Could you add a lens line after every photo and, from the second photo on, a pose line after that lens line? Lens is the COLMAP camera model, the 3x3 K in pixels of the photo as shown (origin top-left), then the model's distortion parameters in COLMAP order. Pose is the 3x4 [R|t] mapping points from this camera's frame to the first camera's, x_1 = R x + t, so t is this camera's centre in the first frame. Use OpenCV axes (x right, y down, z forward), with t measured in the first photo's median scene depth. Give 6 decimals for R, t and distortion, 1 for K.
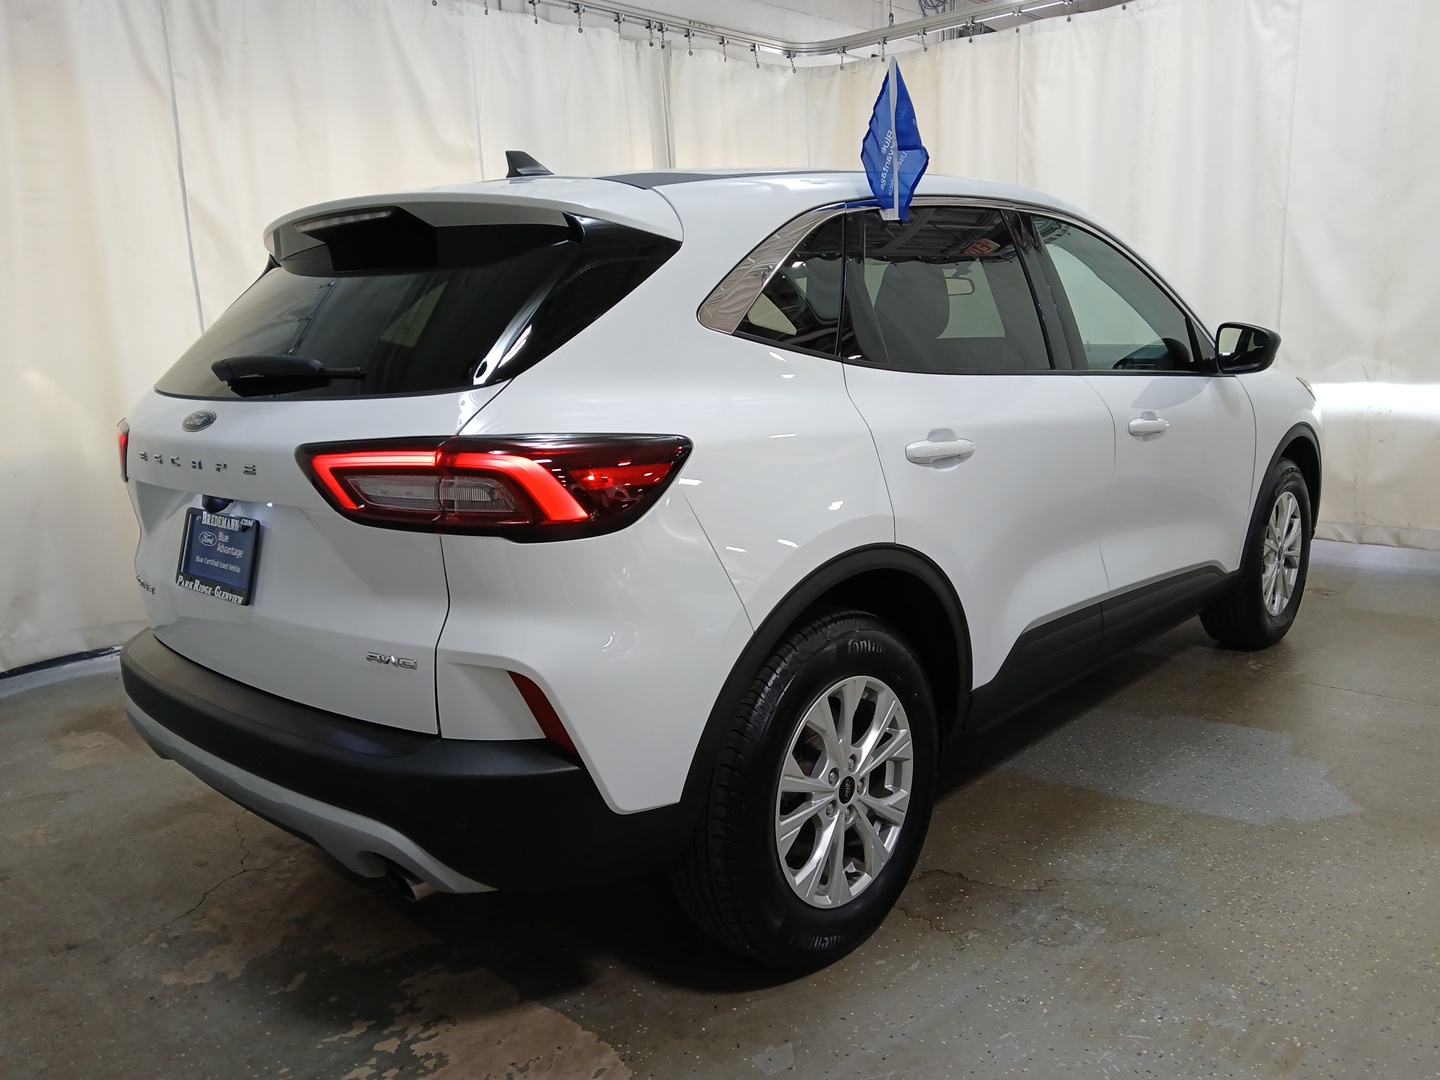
lens RADIAL K [[1153.7, 0, 711.2], [0, 1153.7, 538.9], [0, 0, 1]] dist [0.059726, -0.127288]
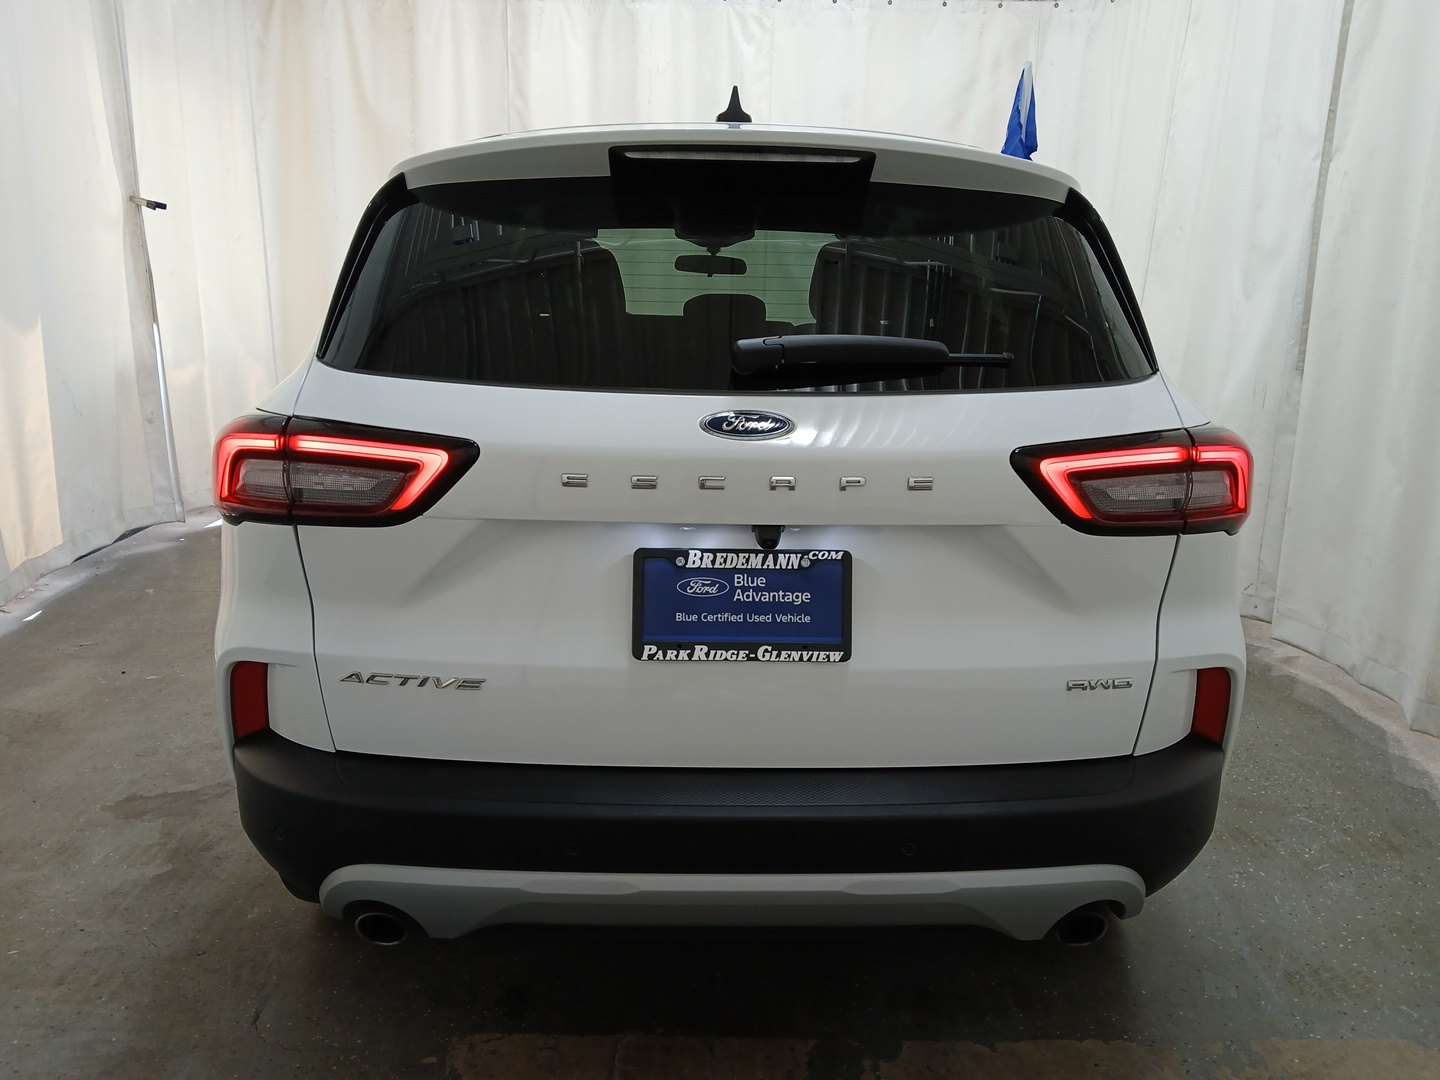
lens RADIAL K [[1165.5, 0, 725.3], [0, 1165.5, 542.0], [0, 0, 1]] dist [0.045808, -0.080507]
pose [[0.705147, -0.107078, 0.700930, -0.945798], [0.086141, 0.994146, 0.065213, -0.075123], [-0.703810, 0.014394, 0.710243, 0.486534]]
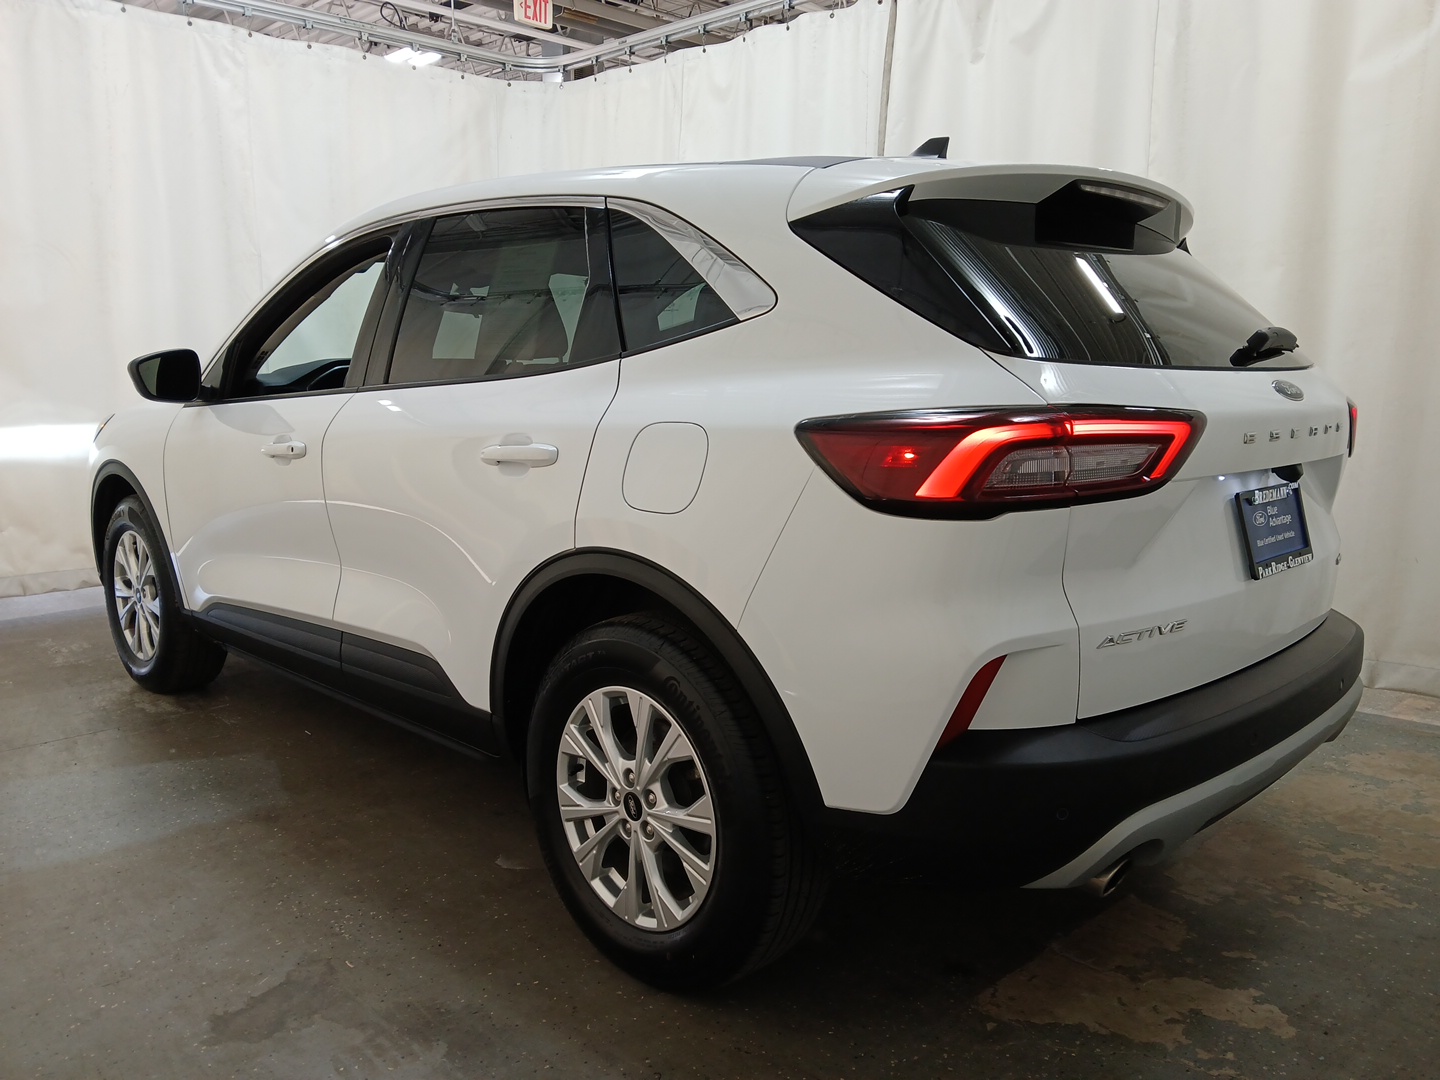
lens RADIAL K [[1153.7, 0, 711.2], [0, 1153.7, 538.9], [0, 0, 1]] dist [0.059726, -0.127288]
pose [[0.025821, -0.114162, 0.993126, -1.399977], [0.181300, 0.977518, 0.107654, -0.167509], [-0.983089, 0.177275, 0.045938, 1.421399]]
